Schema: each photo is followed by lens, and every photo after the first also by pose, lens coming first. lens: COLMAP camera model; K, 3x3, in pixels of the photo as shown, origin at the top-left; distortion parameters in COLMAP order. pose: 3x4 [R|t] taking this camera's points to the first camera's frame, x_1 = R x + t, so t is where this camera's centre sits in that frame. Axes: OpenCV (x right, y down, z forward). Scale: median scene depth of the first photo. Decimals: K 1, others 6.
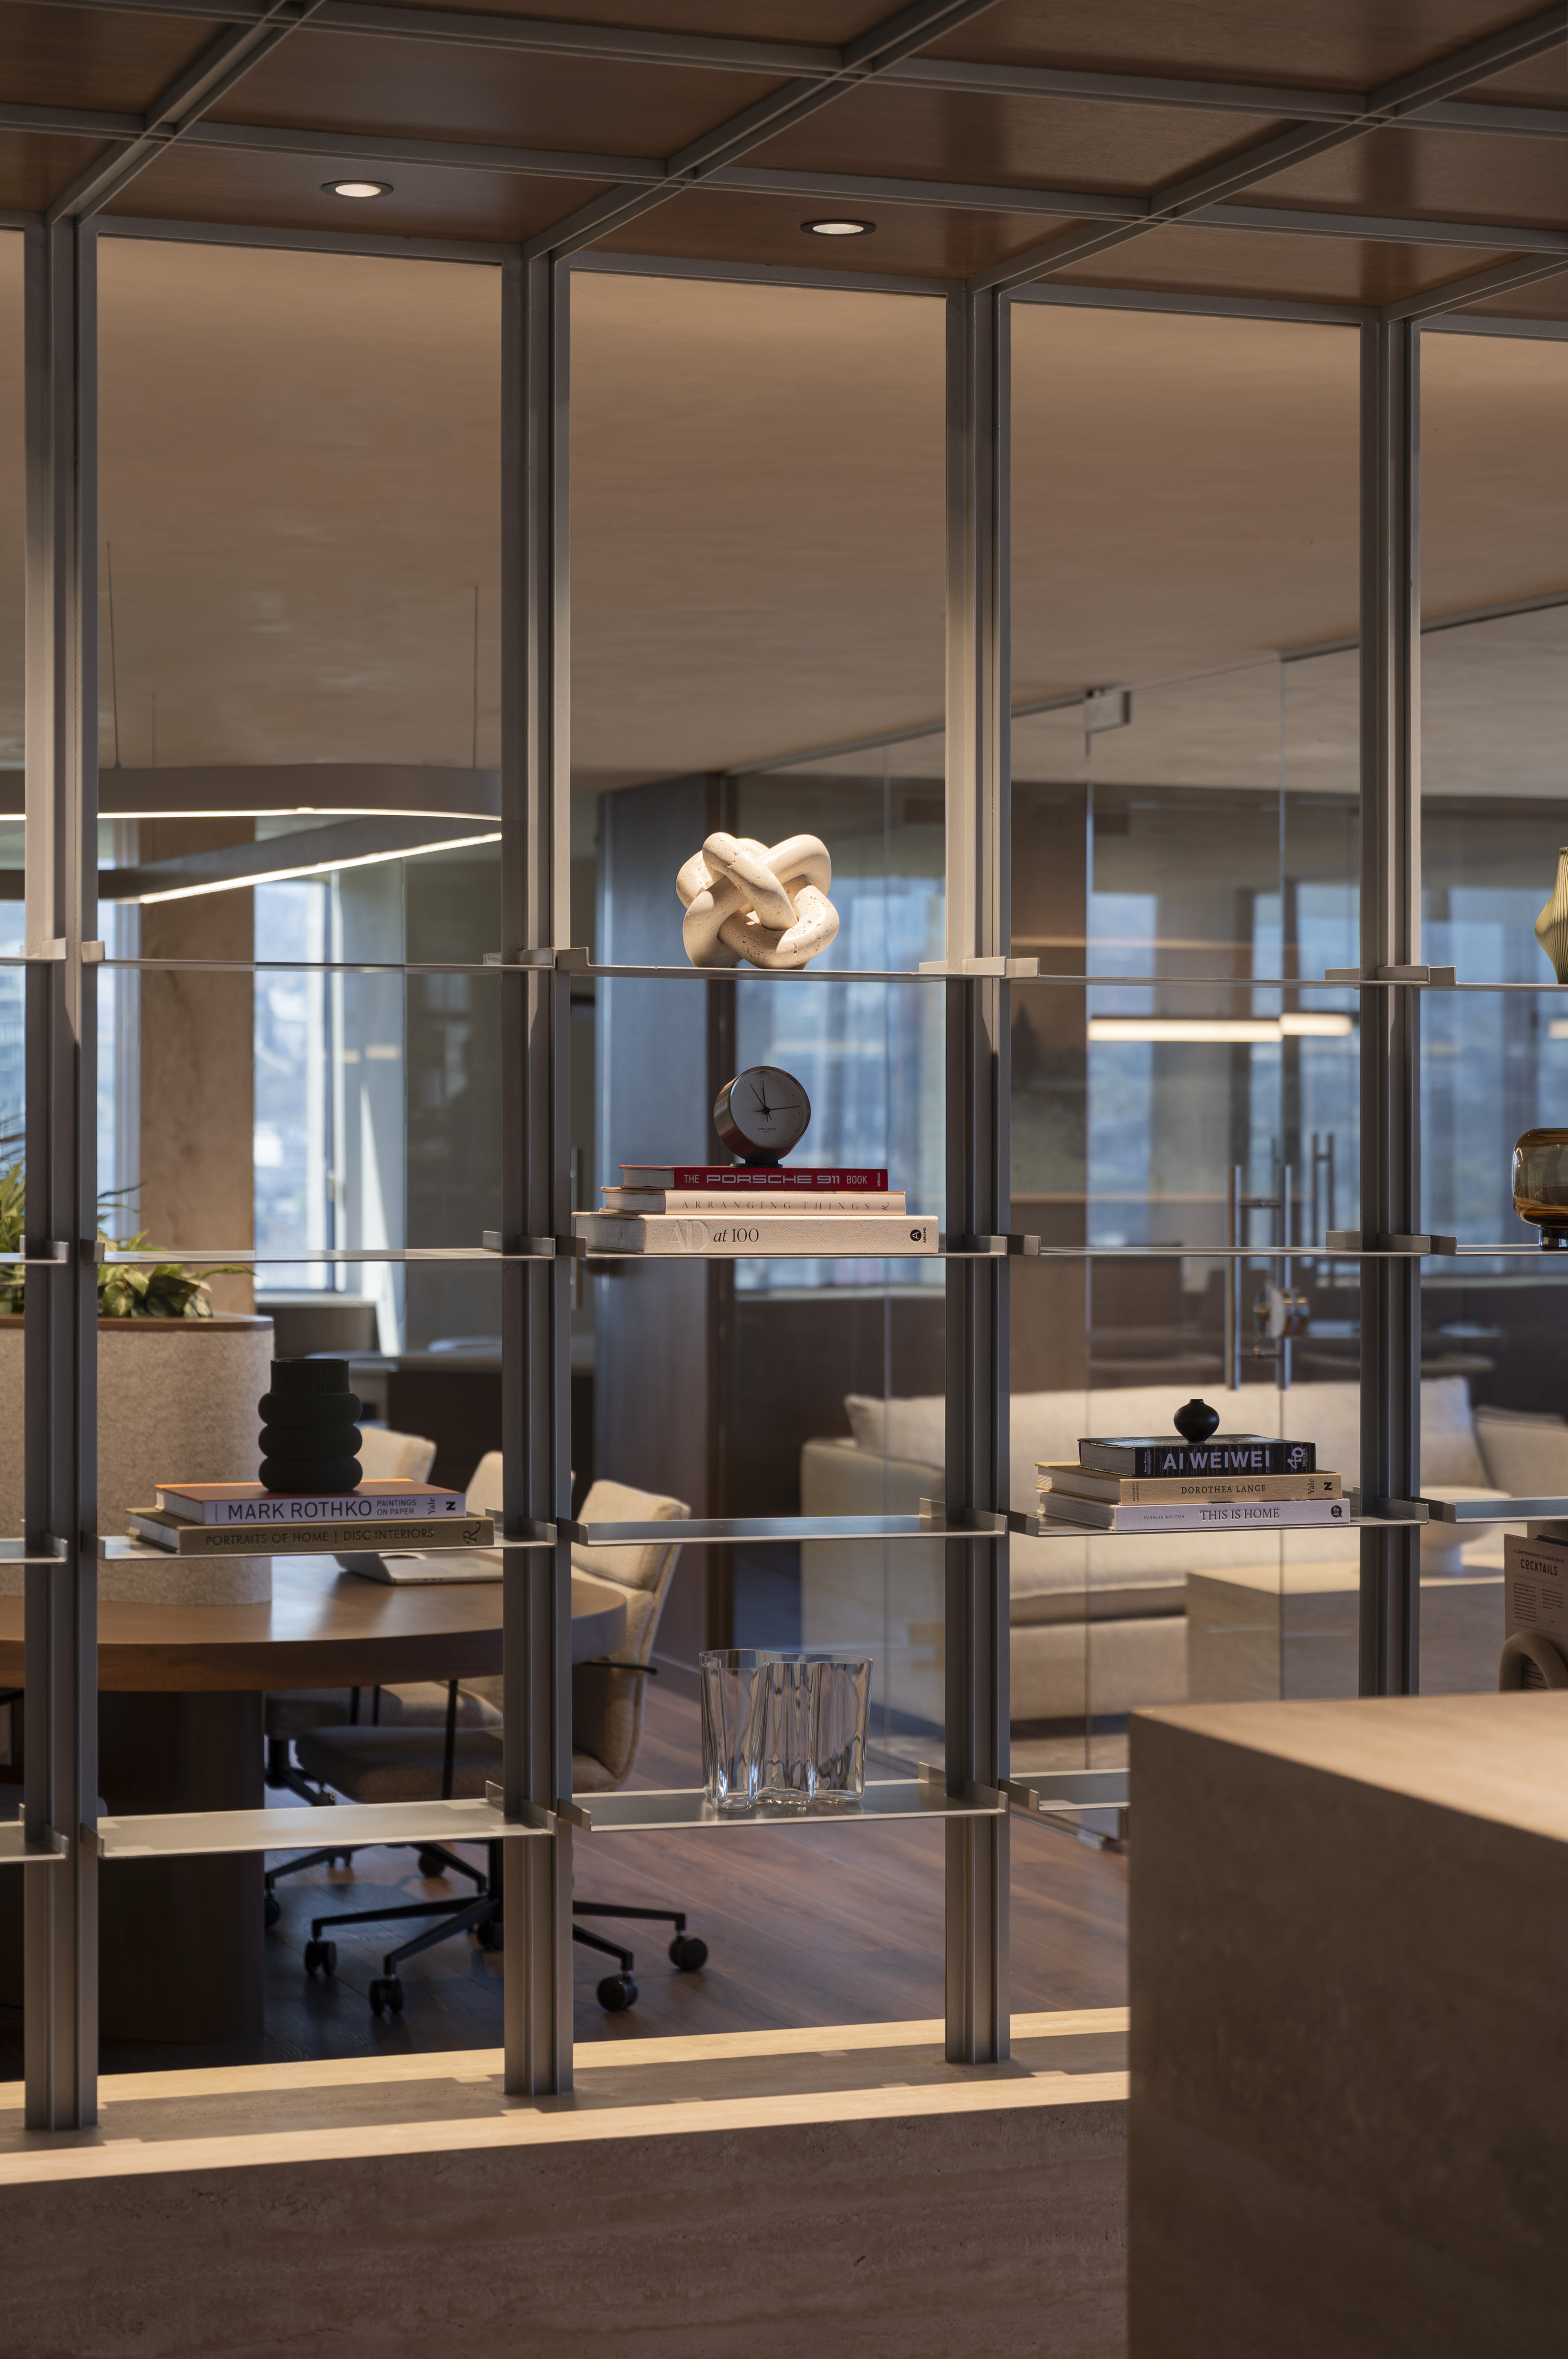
lens RADIAL K [[4619.5, 0, 783.9], [0, 4619.5, 1187.0], [0, 0, 1]] dist [0.065203, 0.000000]
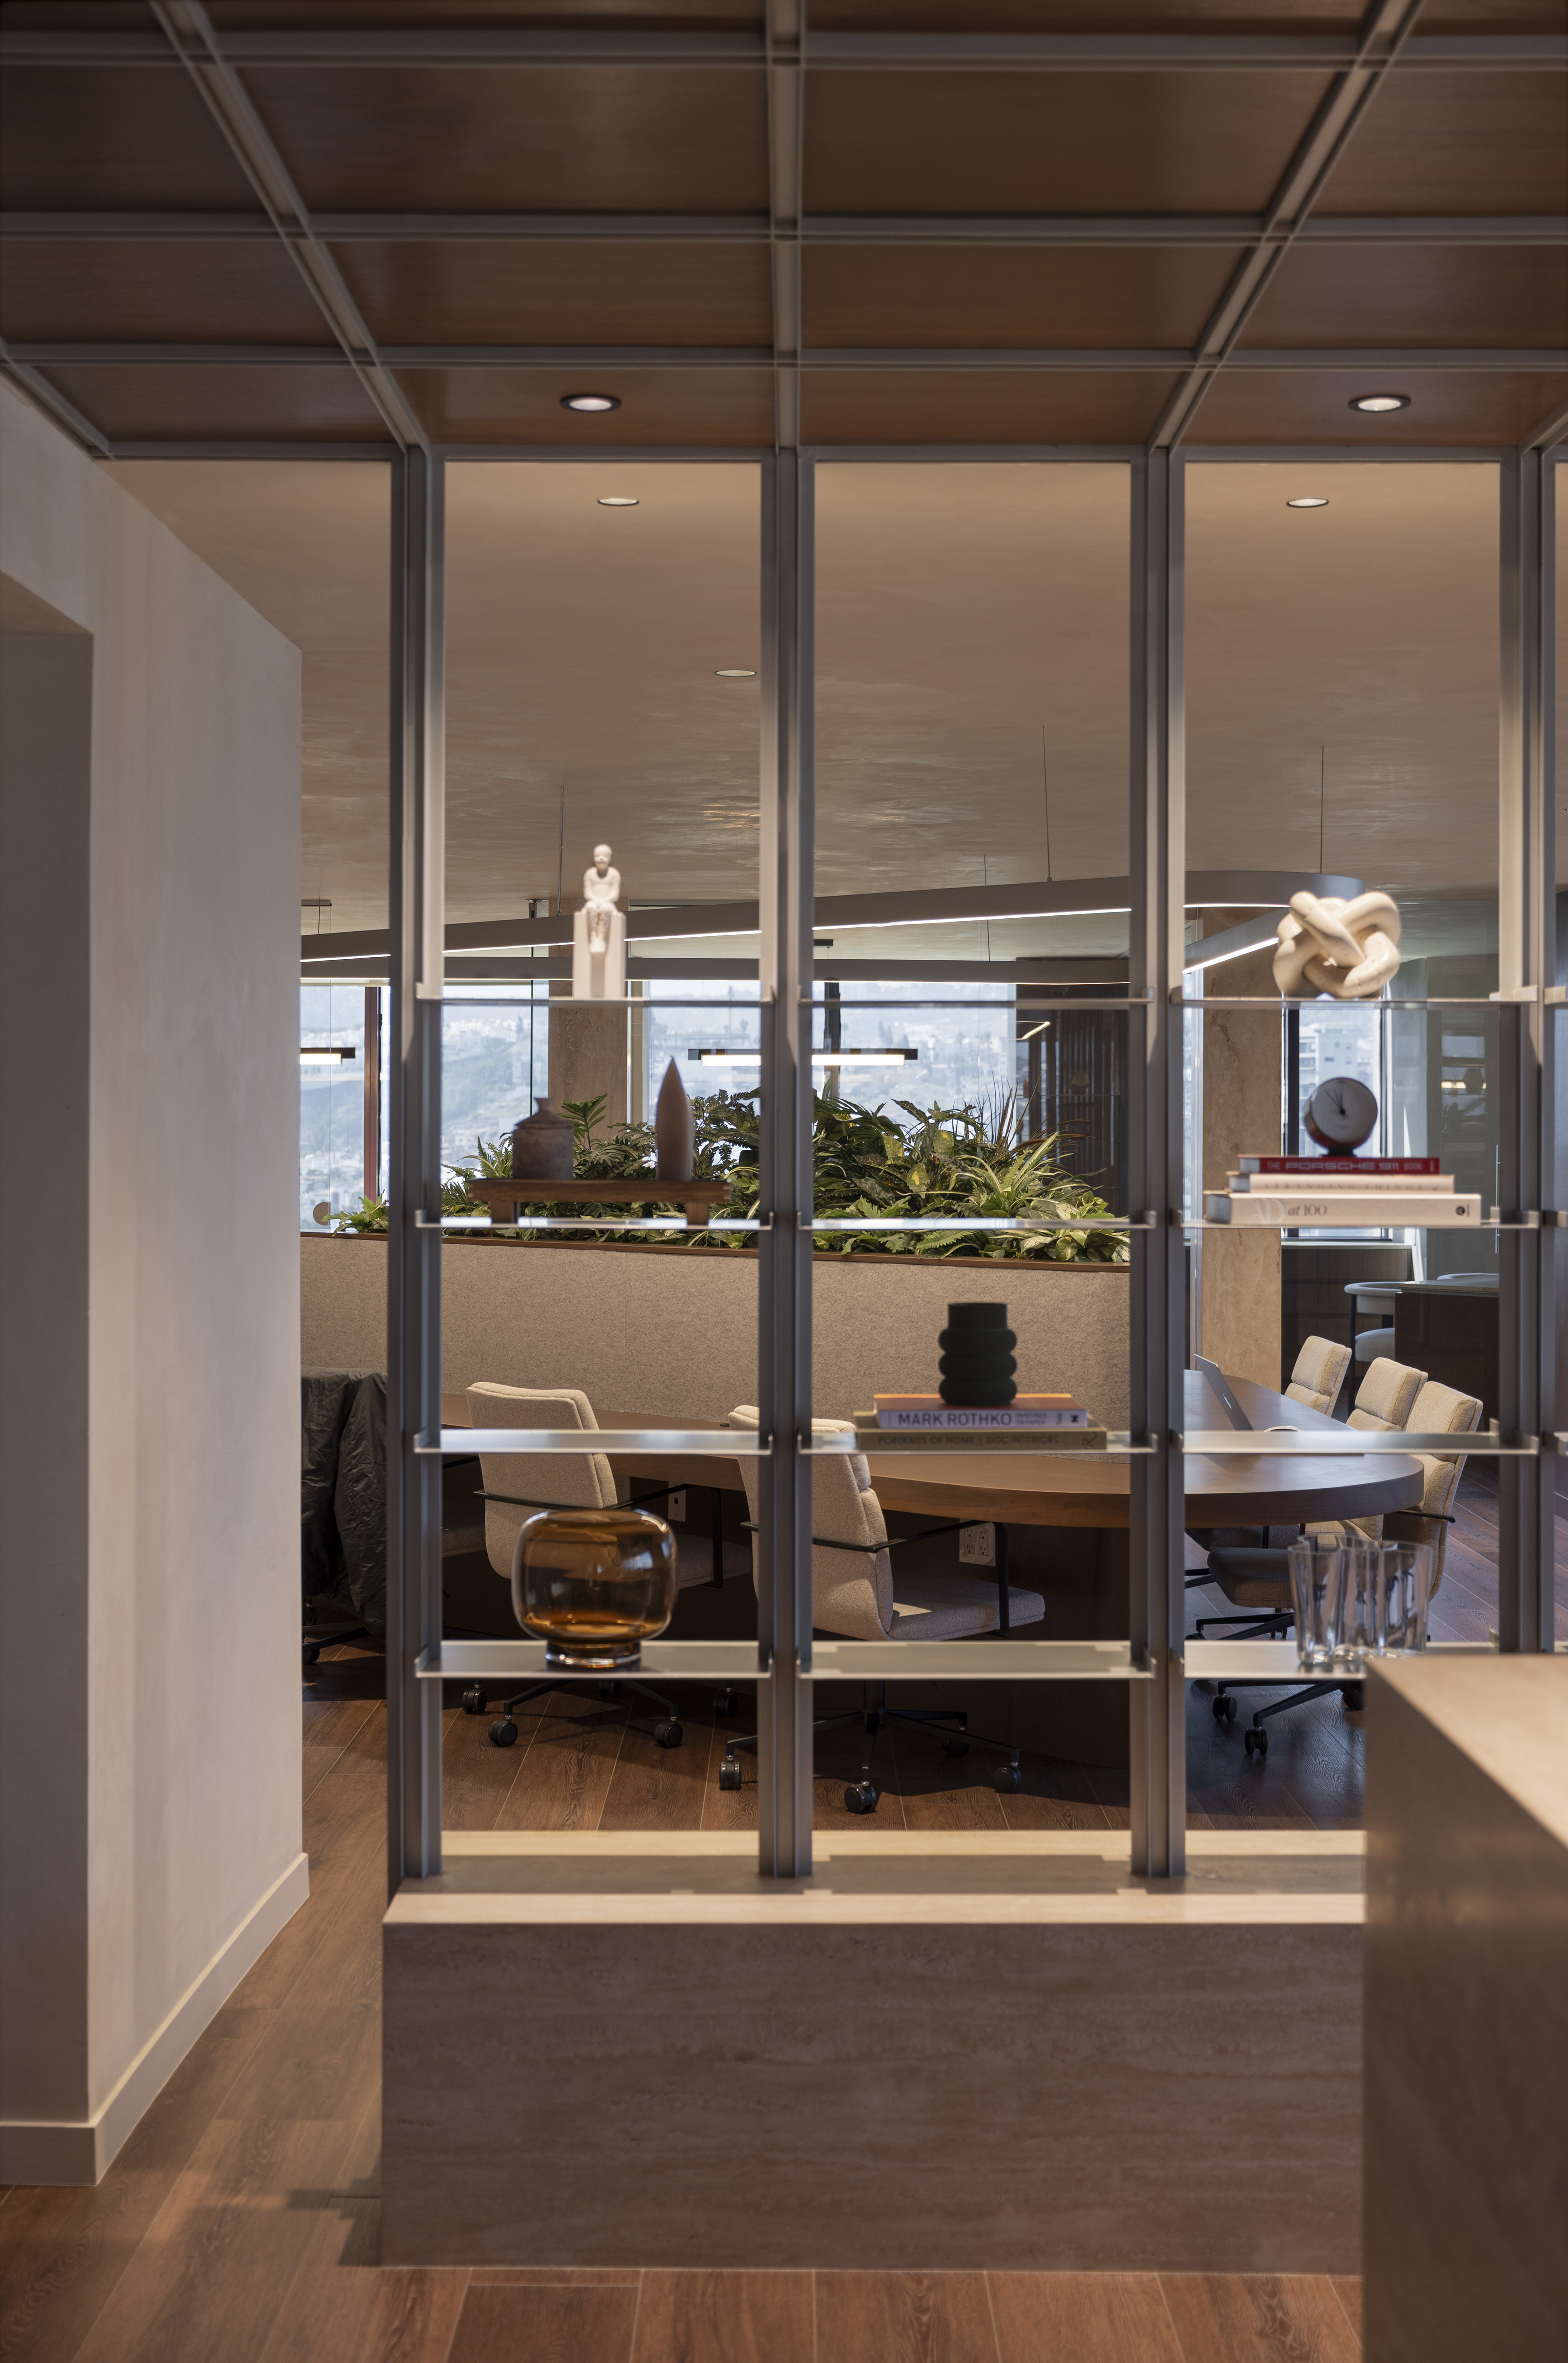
lens RADIAL K [[2797.3, 0, 784.6], [0, 2797.3, 1158.7], [0, 0, 1]] dist [0.008669, 0.000000]
pose [[0.939703, -0.002124, -0.341985, 0.116973], [0.000526, 0.999989, -0.004766, -0.000097], [0.341991, 0.004299, 0.939693, 0.233147]]
